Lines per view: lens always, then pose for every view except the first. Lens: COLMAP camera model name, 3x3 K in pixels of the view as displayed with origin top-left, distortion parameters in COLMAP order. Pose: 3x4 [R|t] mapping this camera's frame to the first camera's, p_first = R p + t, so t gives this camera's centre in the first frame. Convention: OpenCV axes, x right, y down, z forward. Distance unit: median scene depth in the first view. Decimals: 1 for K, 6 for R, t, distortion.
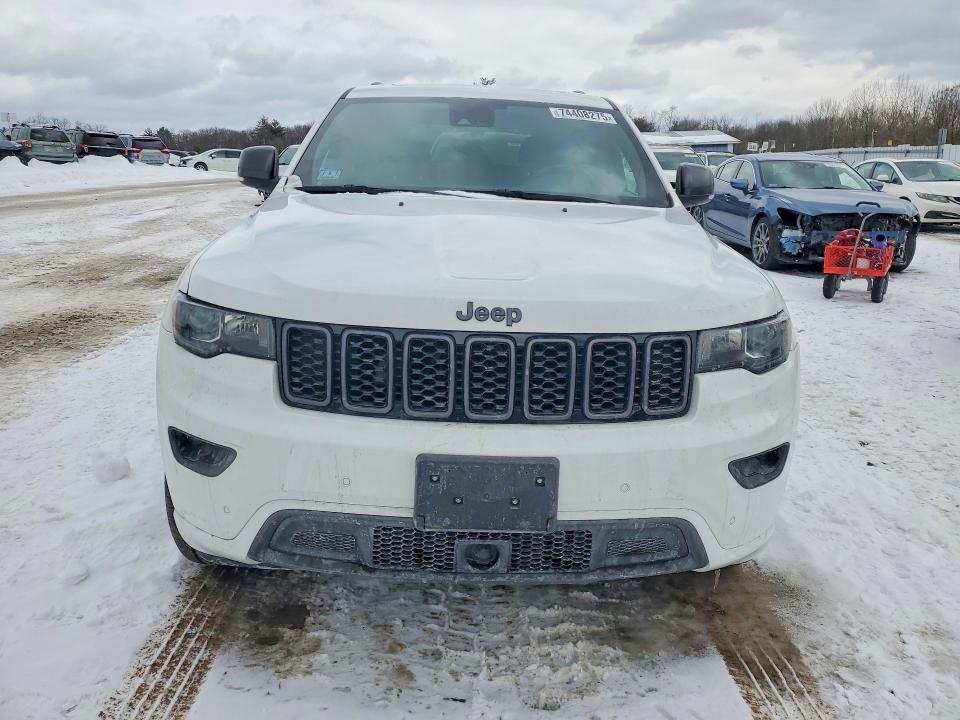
lens RADIAL K [[732.8, 0, 480.0], [0, 732.8, 360.0], [0, 0, 1]] dist [0.032994, -0.000366]
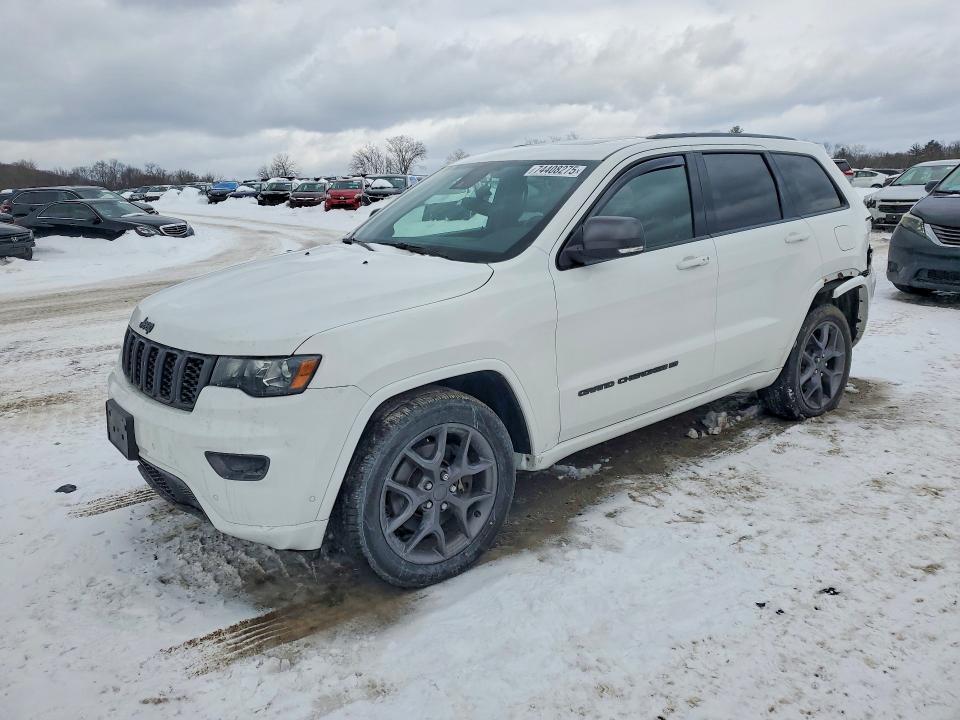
lens RADIAL K [[732.8, 0, 480.0], [0, 732.8, 360.0], [0, 0, 1]] dist [0.032994, -0.000366]
pose [[0.602791, 0.142088, -0.785146, 1.518955], [-0.161698, 0.985352, 0.054177, -0.168787], [0.781343, 0.094300, 0.616936, 0.469515]]
